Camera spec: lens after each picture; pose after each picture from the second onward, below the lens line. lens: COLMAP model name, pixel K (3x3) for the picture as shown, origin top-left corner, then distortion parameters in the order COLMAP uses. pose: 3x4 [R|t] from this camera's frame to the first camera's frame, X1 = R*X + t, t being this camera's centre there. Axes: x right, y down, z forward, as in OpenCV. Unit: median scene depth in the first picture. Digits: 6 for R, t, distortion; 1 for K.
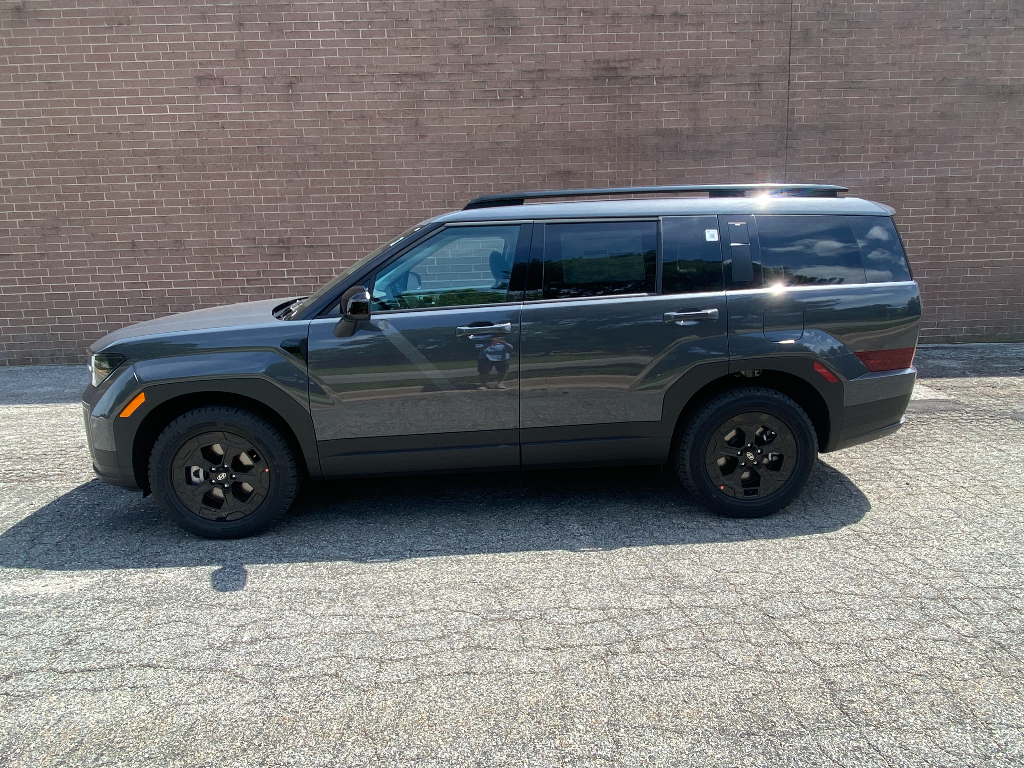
lens RADIAL K [[636.5, 0, 512.0], [0, 636.5, 384.0], [0, 0, 1]] dist [0.058675, -0.065481]
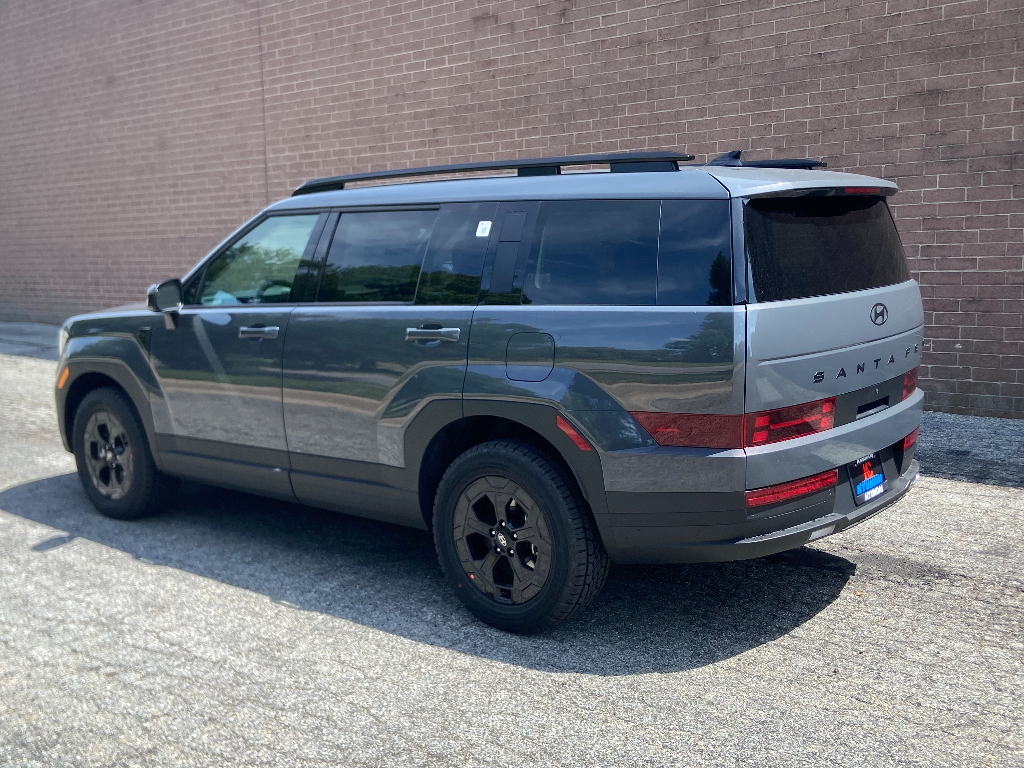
lens RADIAL K [[1062.8, 0, 512.0], [0, 1062.8, 384.0], [0, 0, 1]] dist [0.133294, -0.192392]
pose [[0.734091, 0.102467, -0.671275, 0.508656], [-0.133085, 0.991088, 0.005746, -0.028860], [0.665882, 0.085119, 0.741186, 0.056055]]
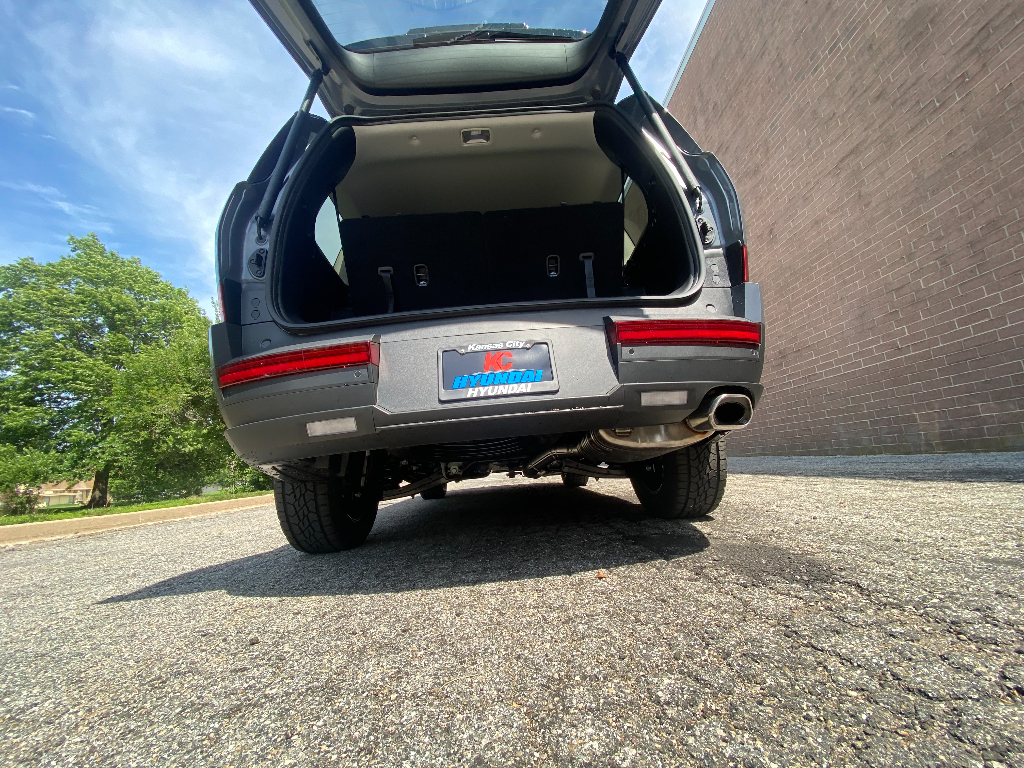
lens RADIAL K [[415.6, 0, 512.0], [0, 415.6, 384.0], [0, 0, 1]] dist [0.034573, -0.026141]
pose [[-0.023043, -0.162895, -0.986374, 0.427614], [-0.125692, 0.979280, -0.158787, 0.021108], [0.991802, 0.120320, -0.043040, 0.569783]]
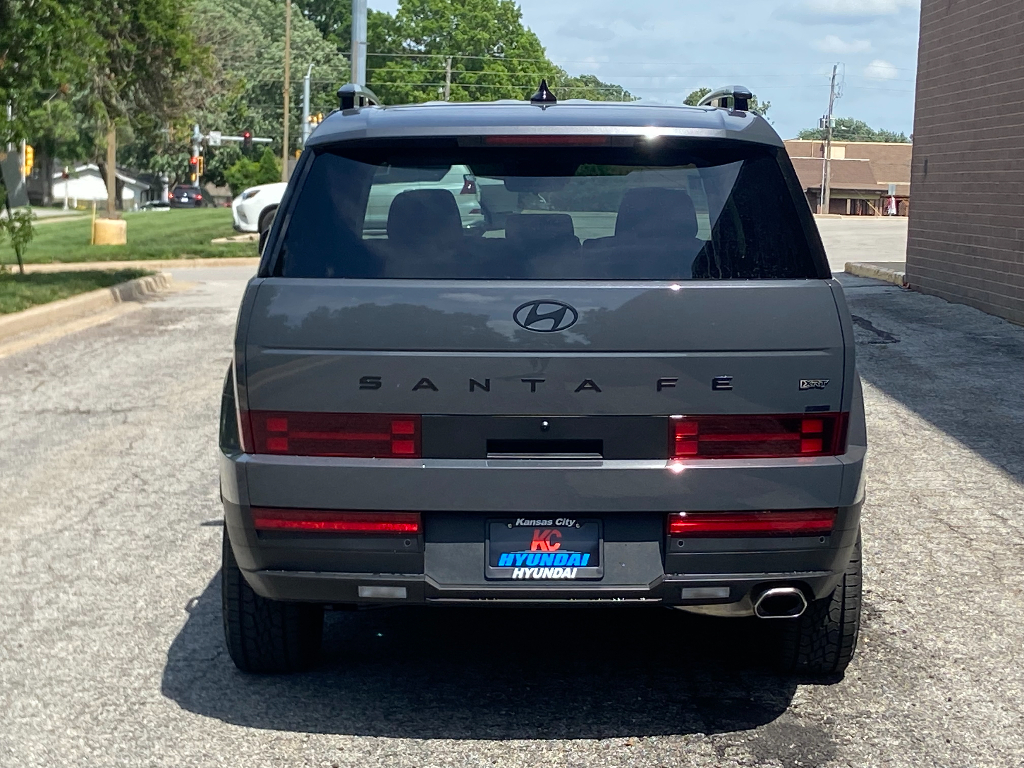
lens RADIAL K [[2195.2, 0, 512.0], [0, 2195.2, 384.0], [0, 0, 1]] dist [-0.092340, -0.386980]
pose [[-0.053303, 0.124821, -0.990746, 1.009663], [-0.212339, 0.968050, 0.133385, -0.153430], [0.975741, 0.217484, -0.025095, 0.554308]]
